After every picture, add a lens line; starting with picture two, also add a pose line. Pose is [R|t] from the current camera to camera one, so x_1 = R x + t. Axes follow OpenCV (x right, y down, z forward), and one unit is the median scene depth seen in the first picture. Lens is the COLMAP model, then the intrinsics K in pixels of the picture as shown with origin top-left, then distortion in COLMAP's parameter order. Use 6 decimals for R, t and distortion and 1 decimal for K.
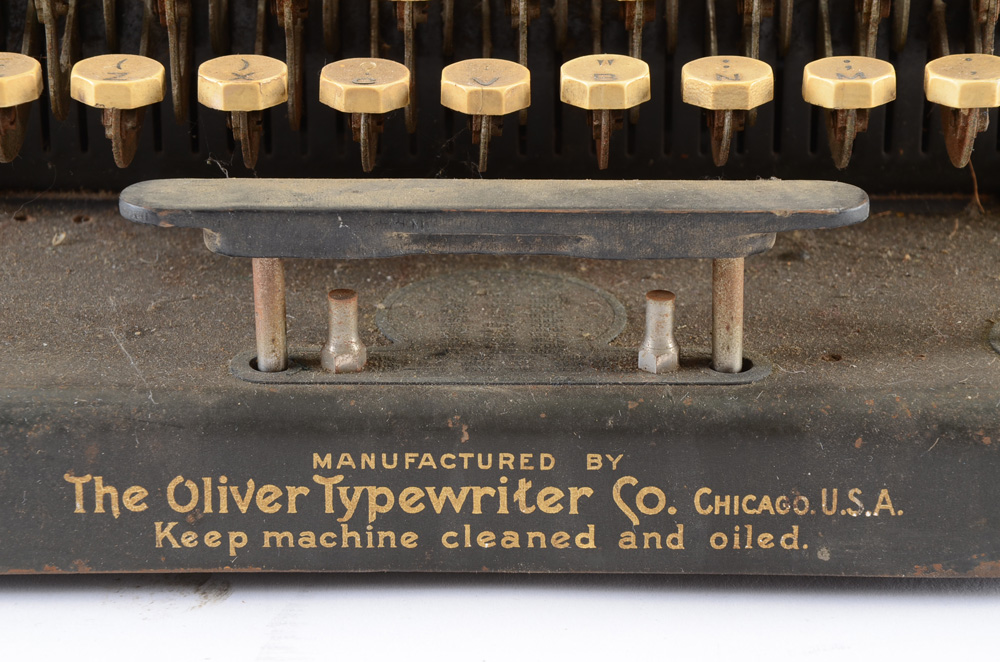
lens RADIAL K [[3842.3, 0, 495.2], [0, 3842.3, 334.0], [0, 0, 1]] dist [0.820238, 0.000000]
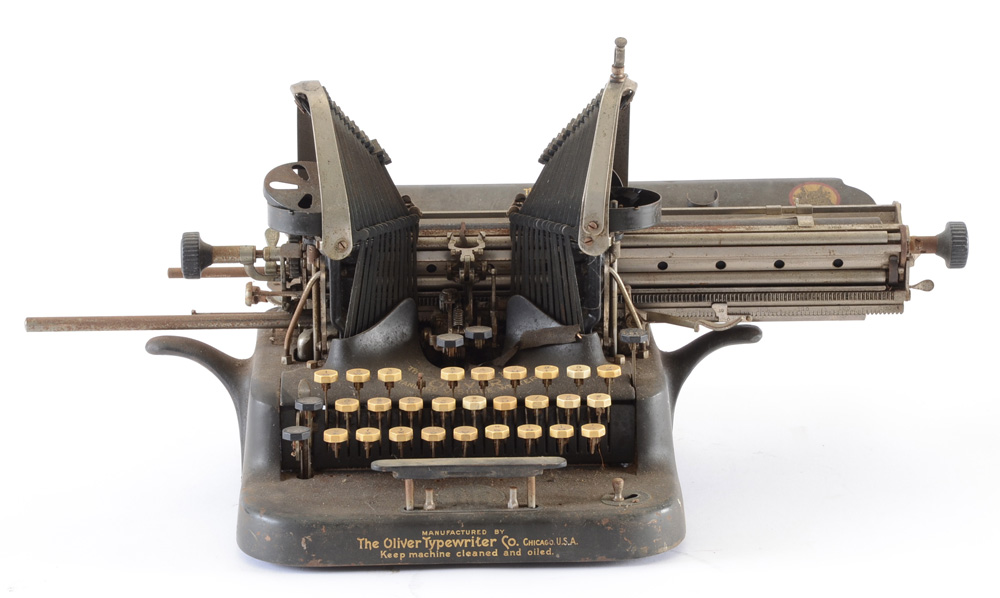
lens RADIAL K [[3199.0, 0, 496.1], [0, 3199.0, 294.8], [0, 0, 1]] dist [0.763498, 0.000000]
pose [[0.999388, -0.017980, 0.030004, -0.064897], [0.021429, 0.992673, -0.118920, 0.176009], [-0.027646, 0.119490, 0.992450, -2.145394]]
